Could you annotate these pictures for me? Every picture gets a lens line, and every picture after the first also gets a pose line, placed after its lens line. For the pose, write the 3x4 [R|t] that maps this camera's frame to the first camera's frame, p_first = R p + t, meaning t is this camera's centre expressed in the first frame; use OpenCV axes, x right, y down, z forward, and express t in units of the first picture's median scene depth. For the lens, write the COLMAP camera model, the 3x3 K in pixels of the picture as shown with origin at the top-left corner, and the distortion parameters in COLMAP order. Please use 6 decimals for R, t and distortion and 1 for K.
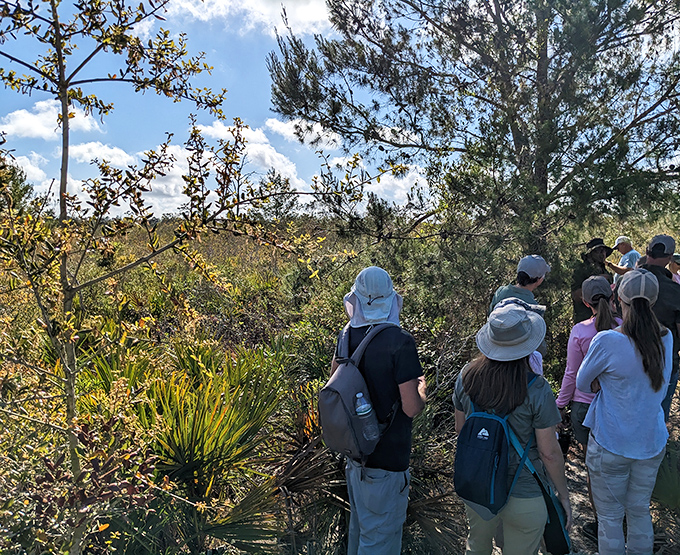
lens RADIAL K [[565.5, 0, 341.7], [0, 565.5, 276.6], [0, 0, 1]] dist [0.073404, 0.002636]
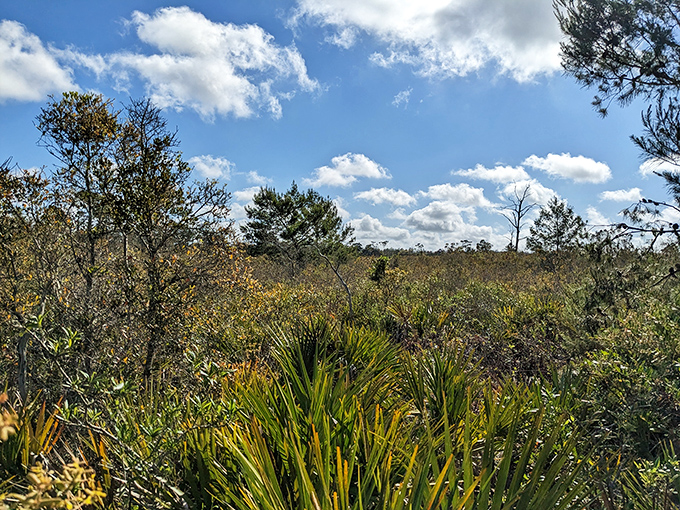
lens RADIAL K [[530.9, 0, 340.2], [0, 530.9, 251.7], [0, 0, 1]] dist [0.000581, -0.001293]
pose [[0.876940, 0.013875, -0.480399, -0.024516], [-0.061845, 0.994530, -0.084170, 0.019541], [0.476604, 0.103522, 0.873002, 0.166917]]
